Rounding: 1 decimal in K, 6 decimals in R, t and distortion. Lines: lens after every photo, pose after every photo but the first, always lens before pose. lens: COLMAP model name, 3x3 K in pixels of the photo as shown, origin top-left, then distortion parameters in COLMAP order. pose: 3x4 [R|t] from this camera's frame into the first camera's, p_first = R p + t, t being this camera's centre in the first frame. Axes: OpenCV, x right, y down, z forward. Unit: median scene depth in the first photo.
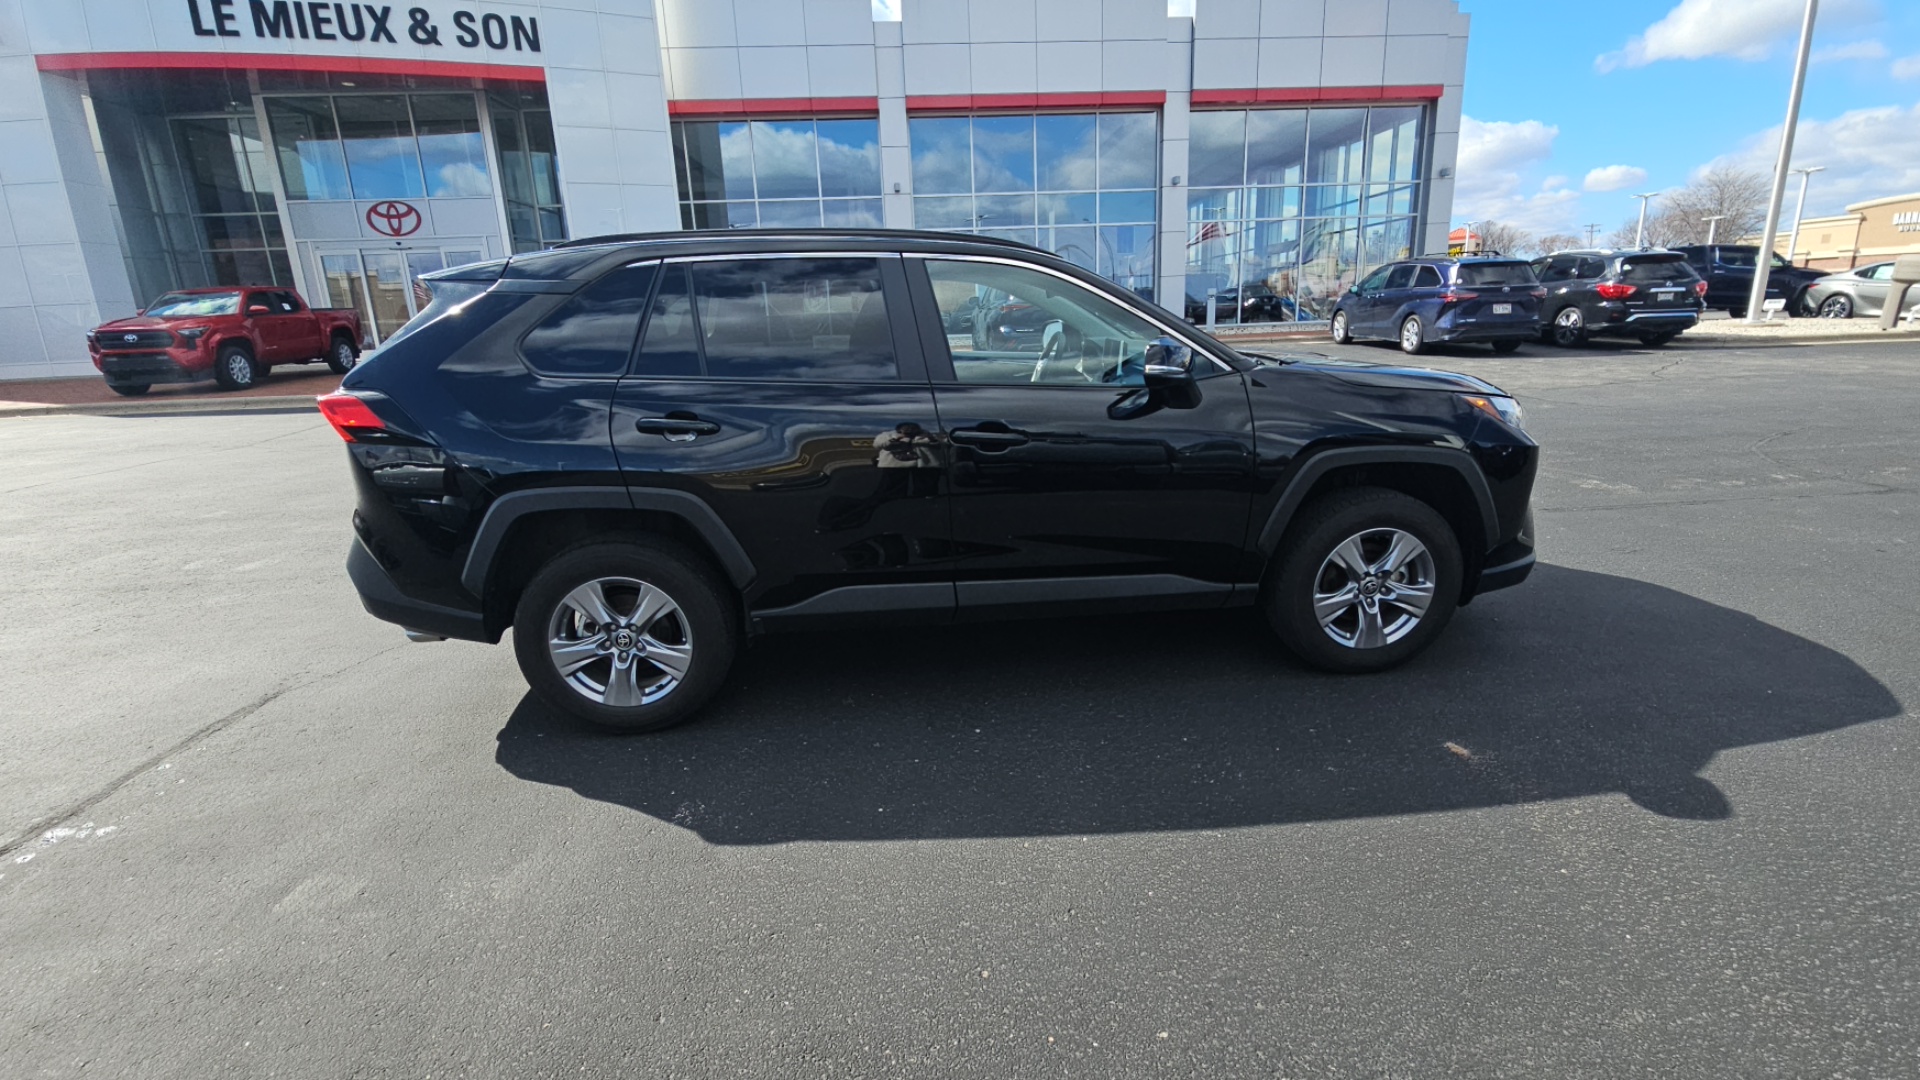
lens RADIAL K [[860.4, 0, 967.3], [0, 860.4, 533.8], [0, 0, 1]] dist [0.009304, -0.007275]
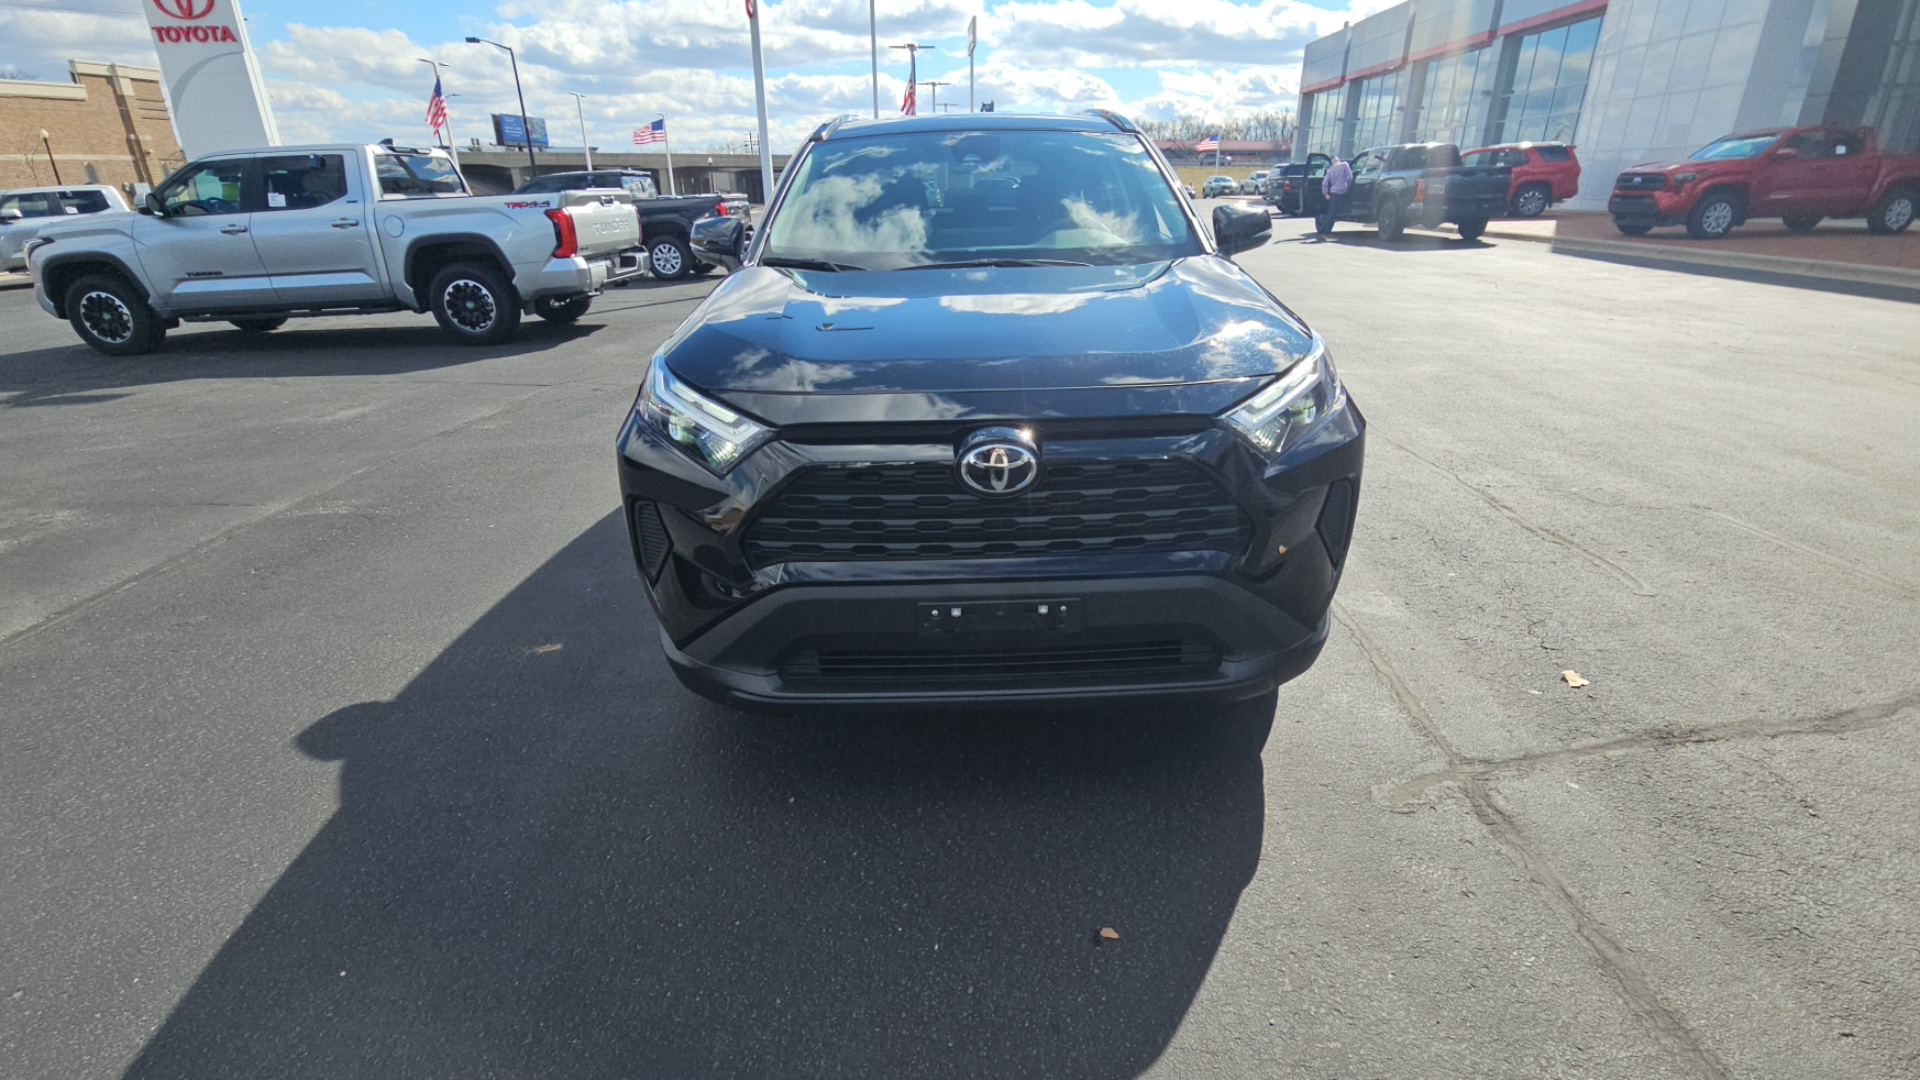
lens RADIAL K [[860.4, 0, 974.3], [0, 860.4, 537.0], [0, 0, 1]] dist [0.009304, -0.007275]
pose [[-0.086565, 0.411679, -0.907208, 0.185824], [-0.245823, 0.873643, 0.419904, -0.058070], [0.965442, 0.259361, 0.025573, 0.190985]]
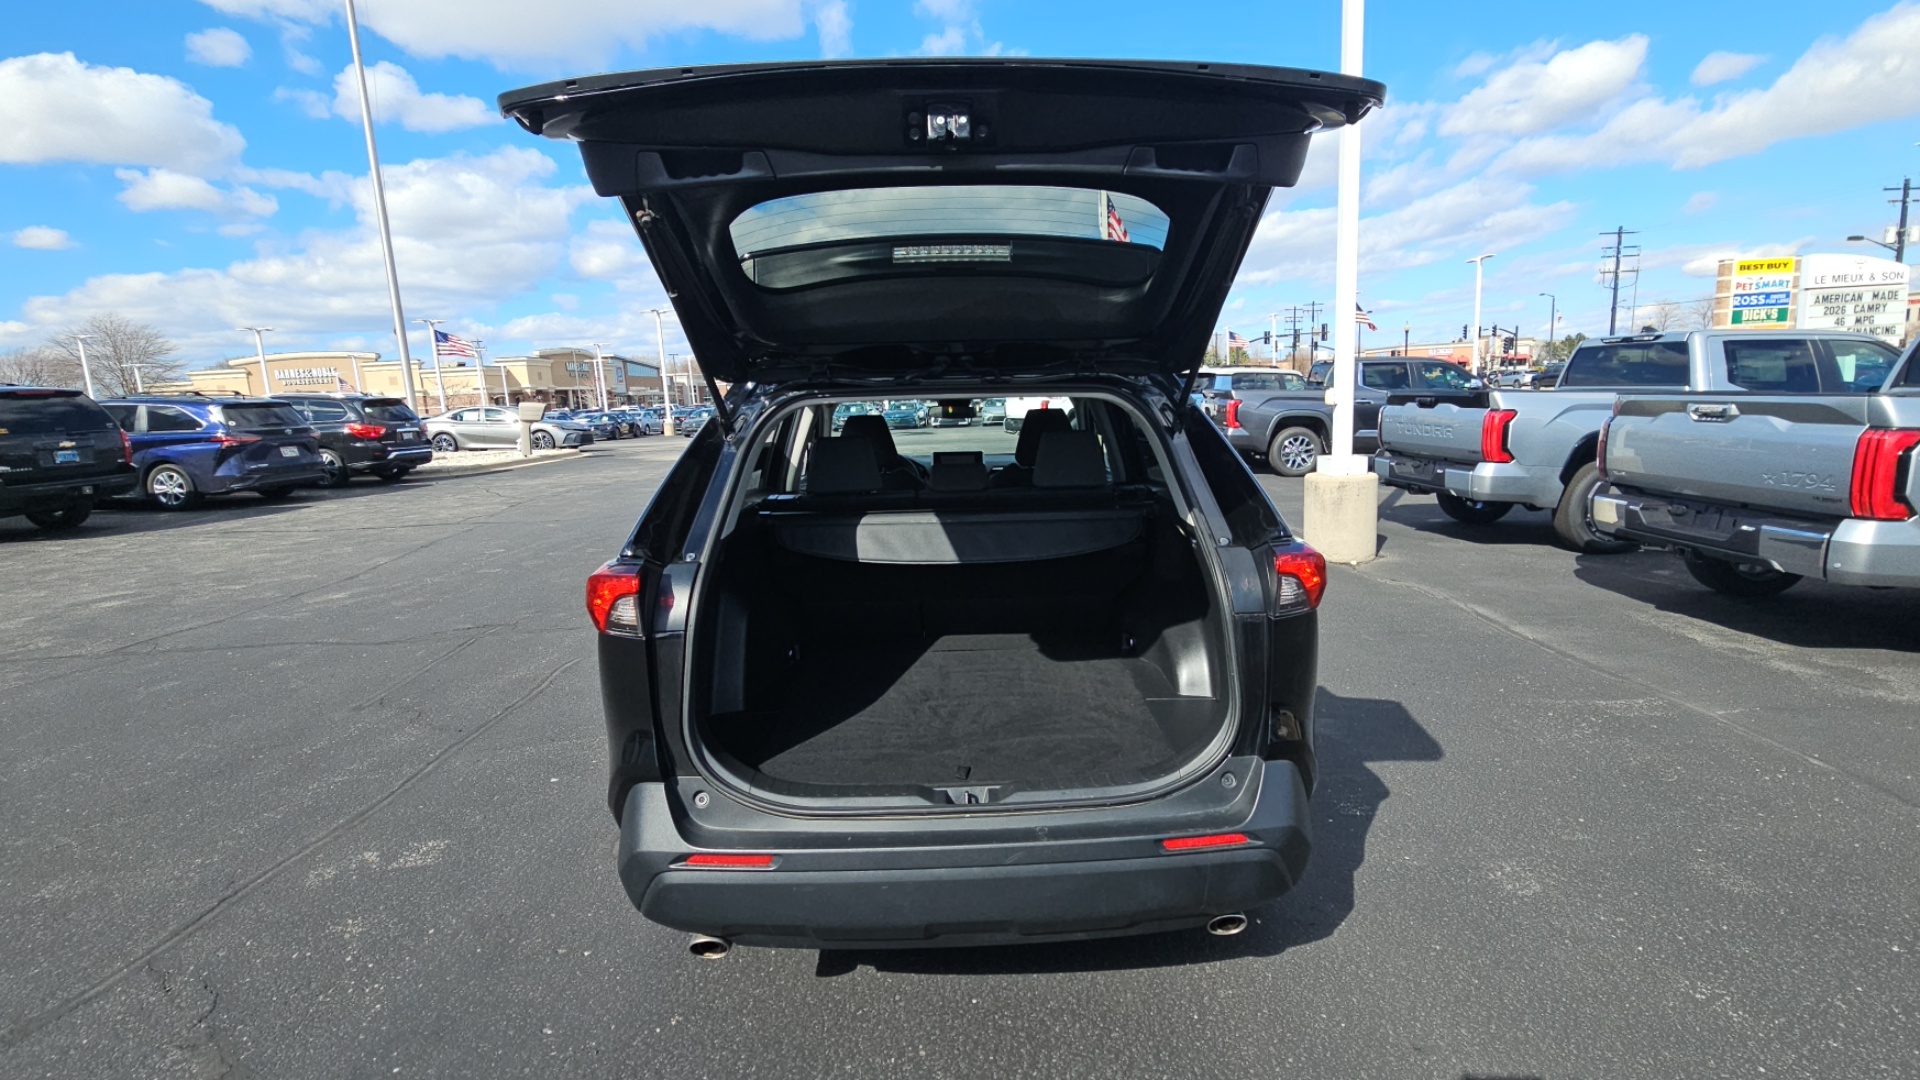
lens RADIAL K [[860.4, 0, 981.2], [0, 860.4, 536.6], [0, 0, 1]] dist [0.009304, -0.007275]
pose [[0.065324, -0.135437, 0.988630, -0.191657], [0.291250, 0.950194, 0.110927, -0.043372], [-0.954414, 0.280693, 0.101516, 0.158922]]
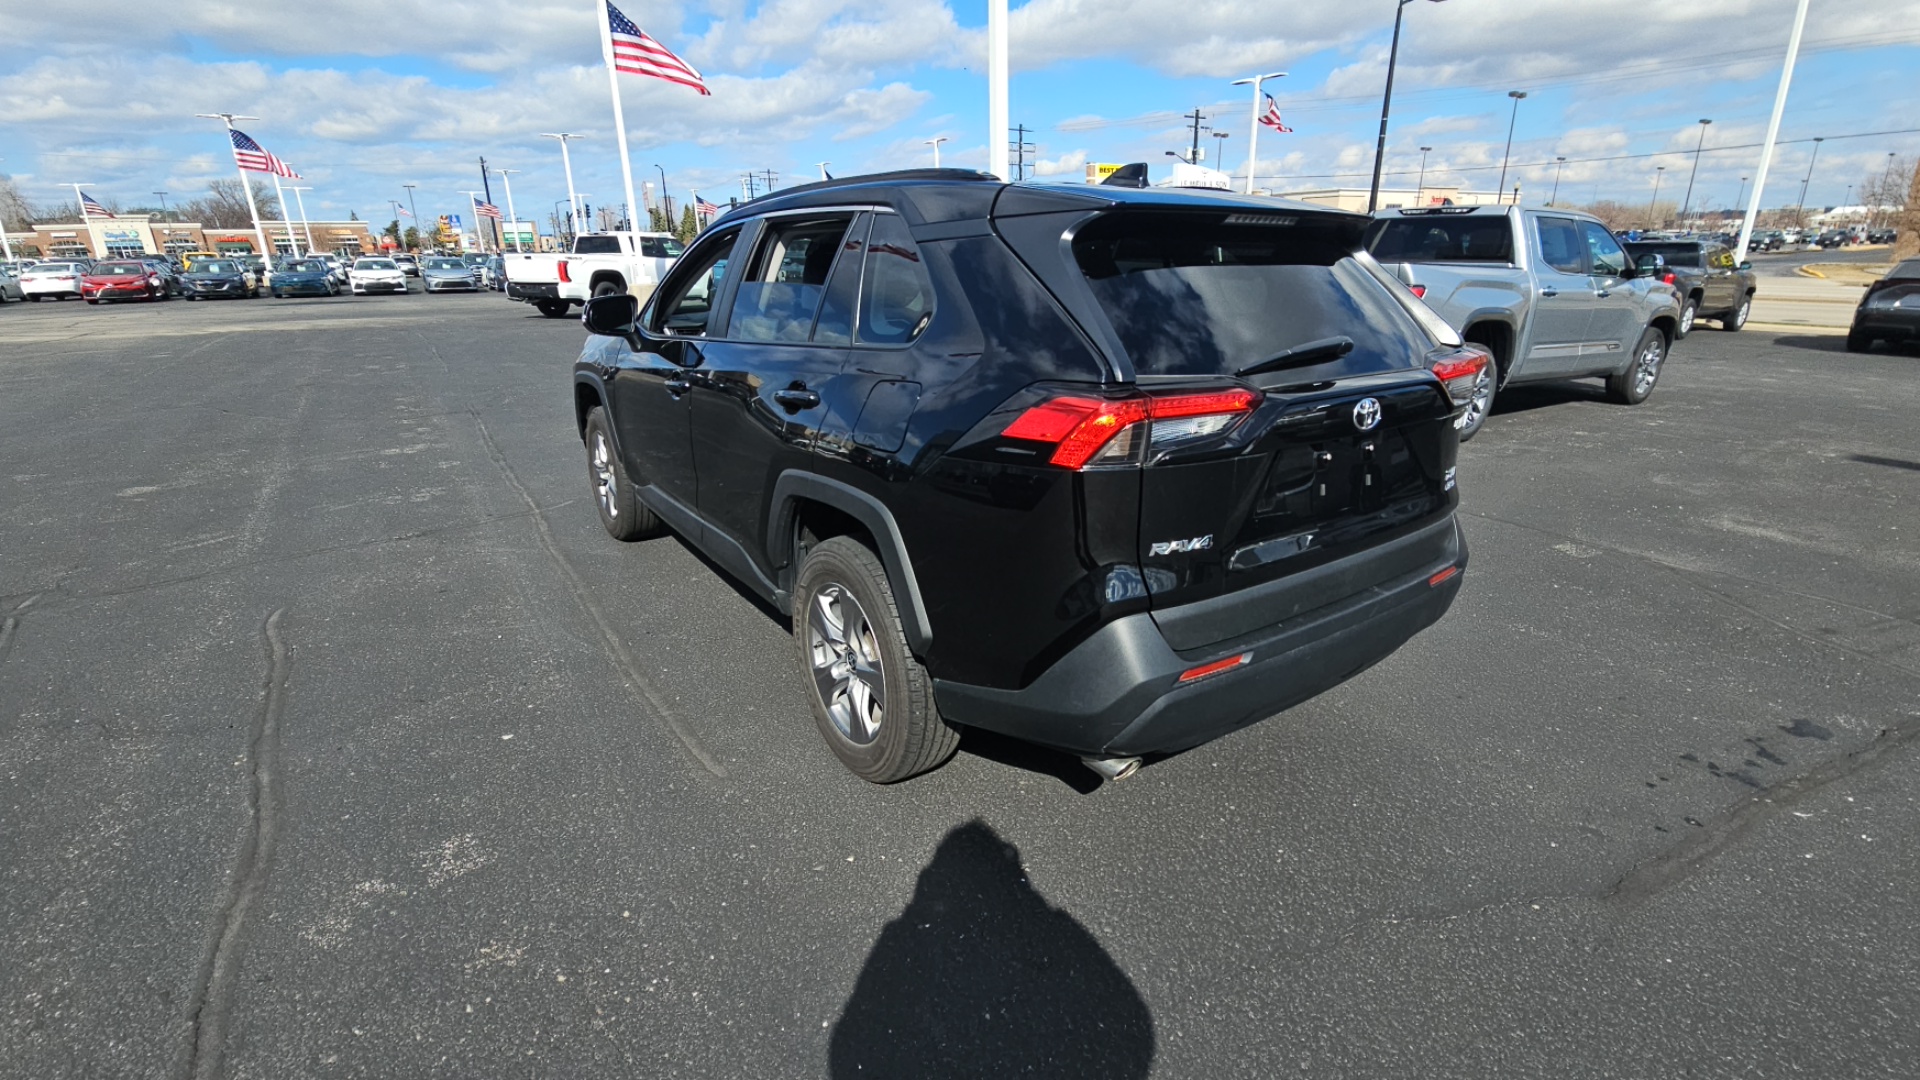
lens RADIAL K [[860.4, 0, 982.4], [0, 860.4, 538.5], [0, 0, 1]] dist [0.009304, -0.007275]
pose [[-0.510012, -0.238831, 0.826346, -0.171825], [0.244778, 0.880664, 0.405604, -0.065661], [-0.824604, 0.409134, -0.390689, 0.252262]]
